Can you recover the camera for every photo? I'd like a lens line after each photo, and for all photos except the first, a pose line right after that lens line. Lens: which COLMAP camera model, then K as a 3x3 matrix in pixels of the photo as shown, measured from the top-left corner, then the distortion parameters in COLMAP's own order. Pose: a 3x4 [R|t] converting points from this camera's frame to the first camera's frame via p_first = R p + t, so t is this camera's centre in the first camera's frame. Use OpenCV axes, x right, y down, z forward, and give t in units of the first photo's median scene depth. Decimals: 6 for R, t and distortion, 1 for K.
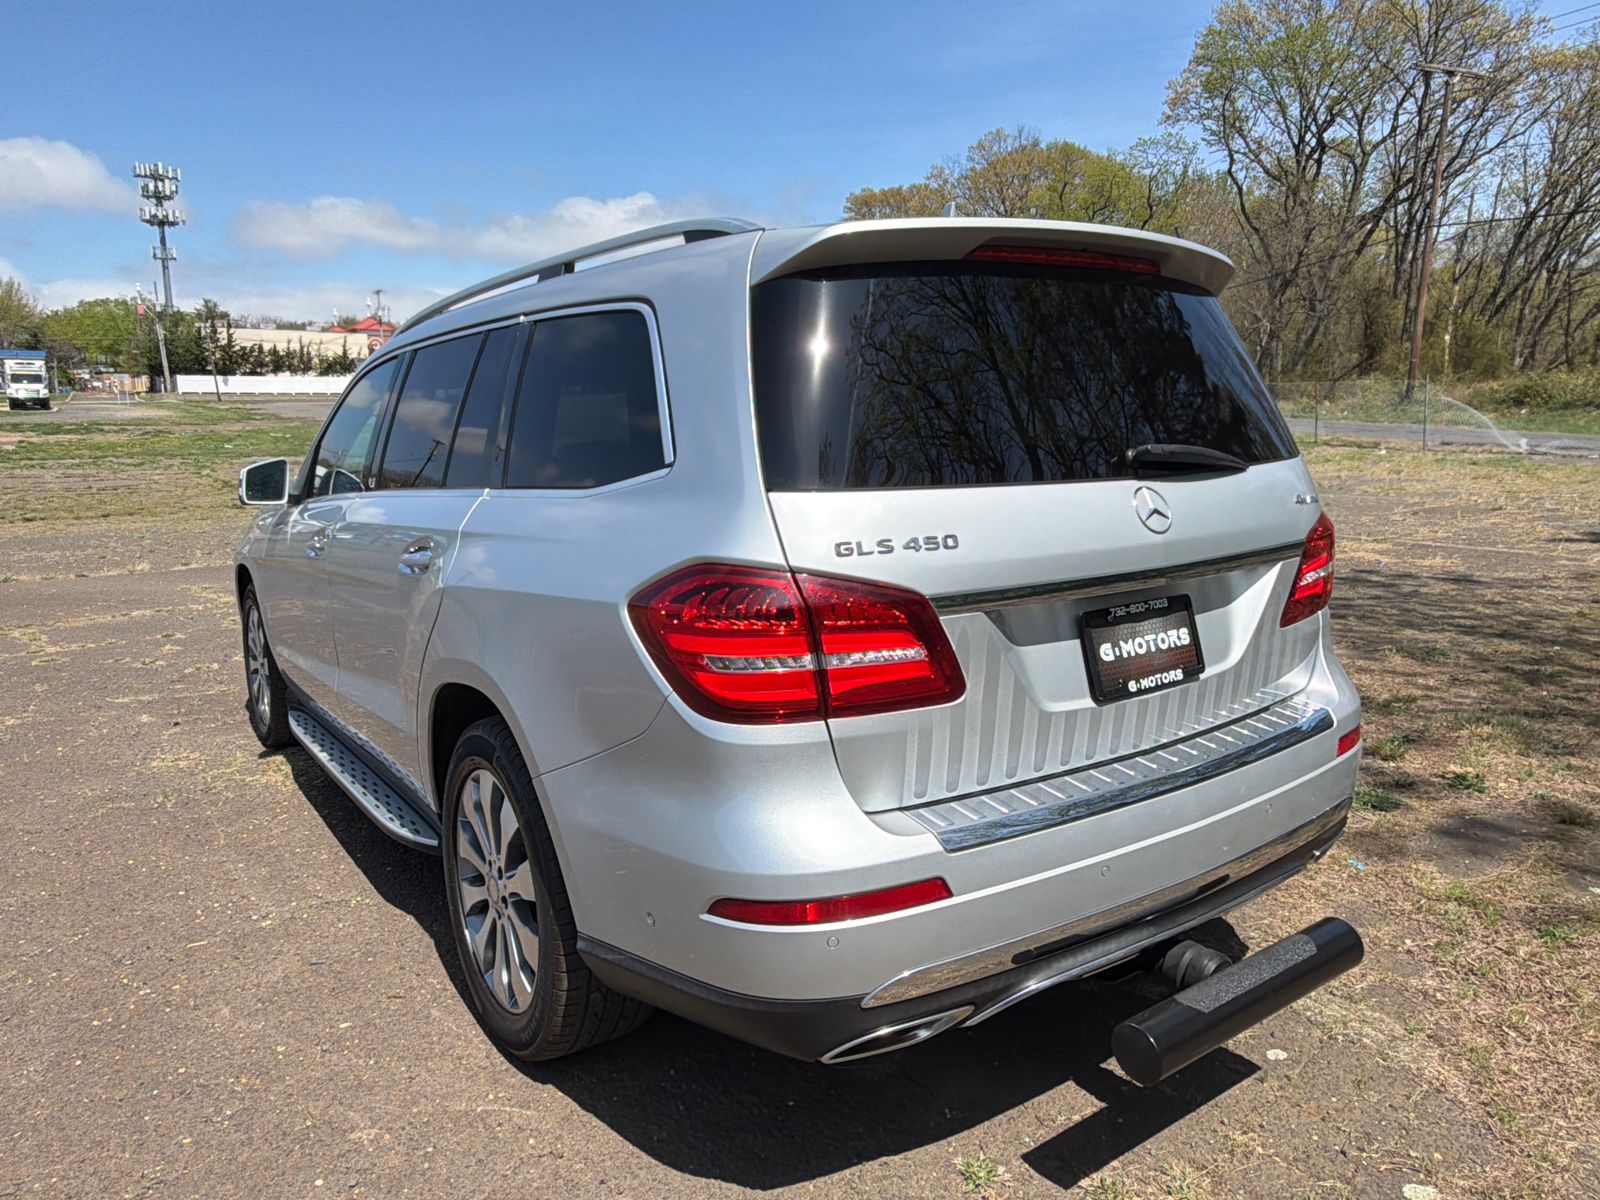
lens RADIAL K [[1099.2, 0, 797.0], [0, 1099.2, 603.6], [0, 0, 1]] dist [-0.005694, 0.005958]
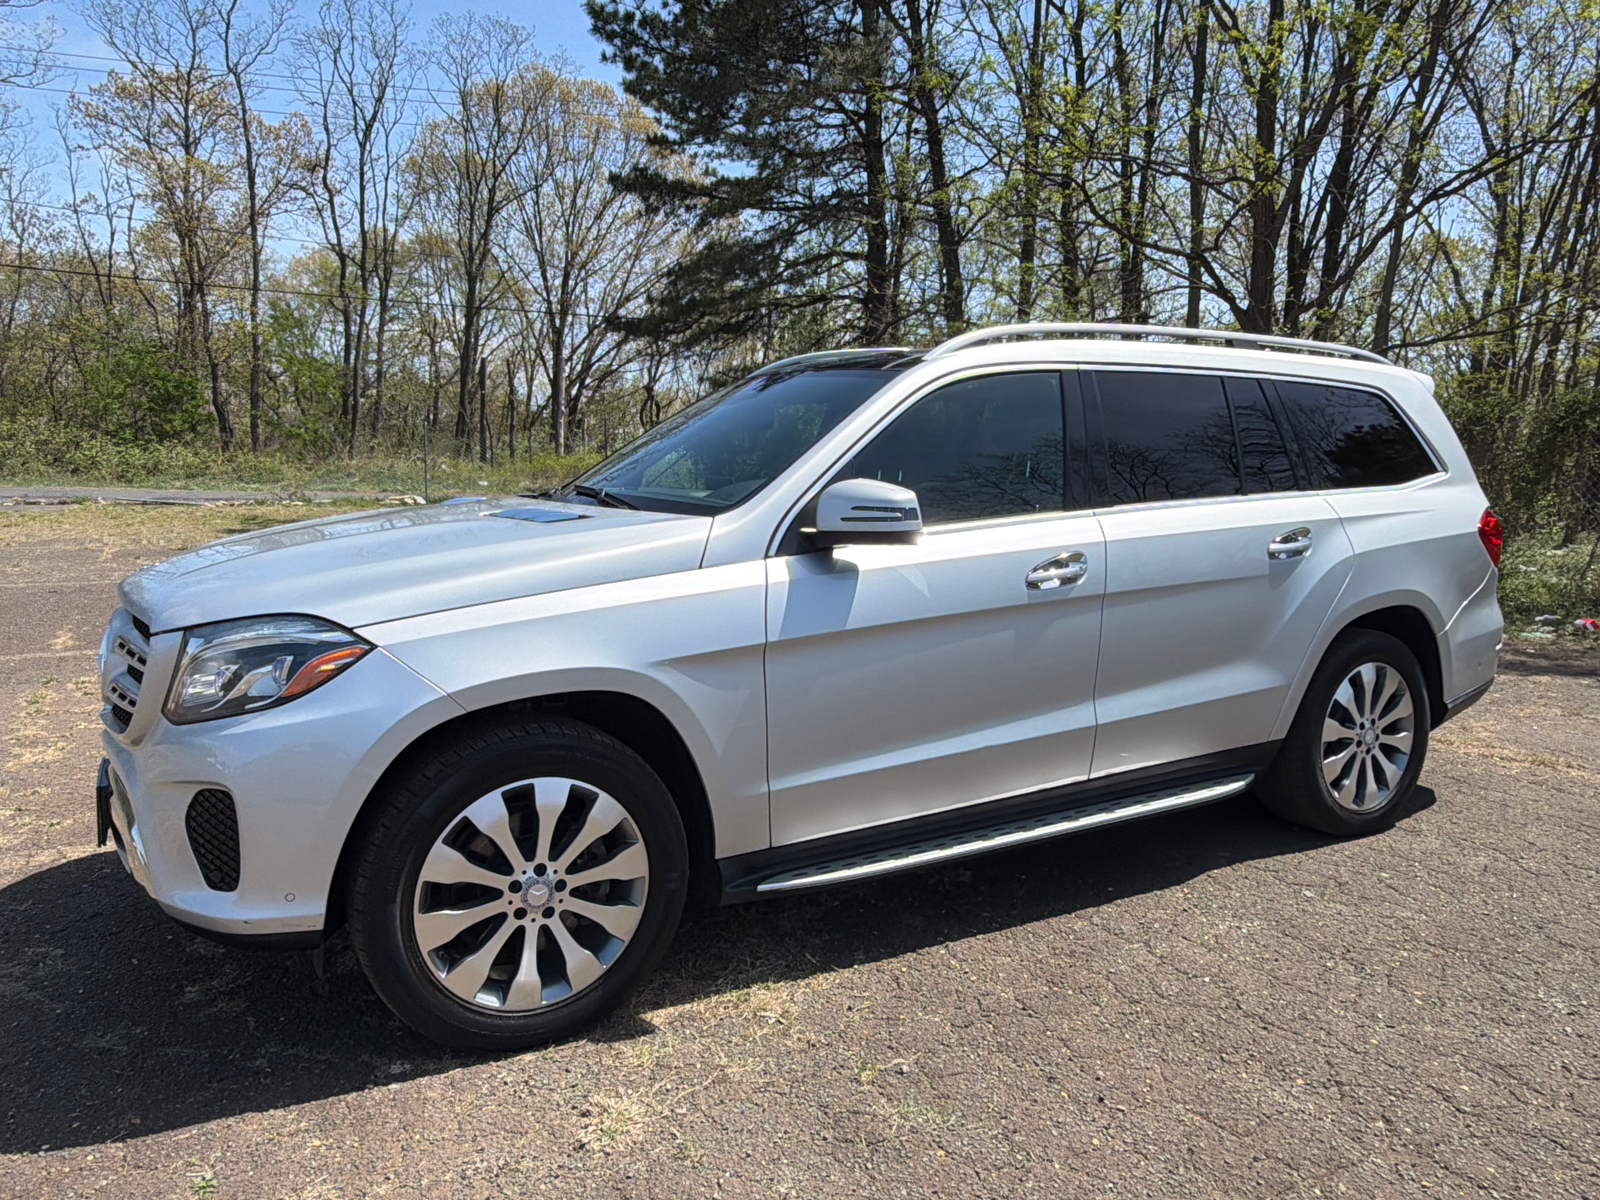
lens RADIAL K [[1099.2, 0, 797.5], [0, 1099.2, 600.5], [0, 0, 1]] dist [-0.005694, 0.005958]
pose [[0.100369, -0.103927, 0.989508, -2.081252], [0.153019, 0.984310, 0.087859, -0.221510], [-0.983113, 0.142595, 0.114697, 1.734362]]
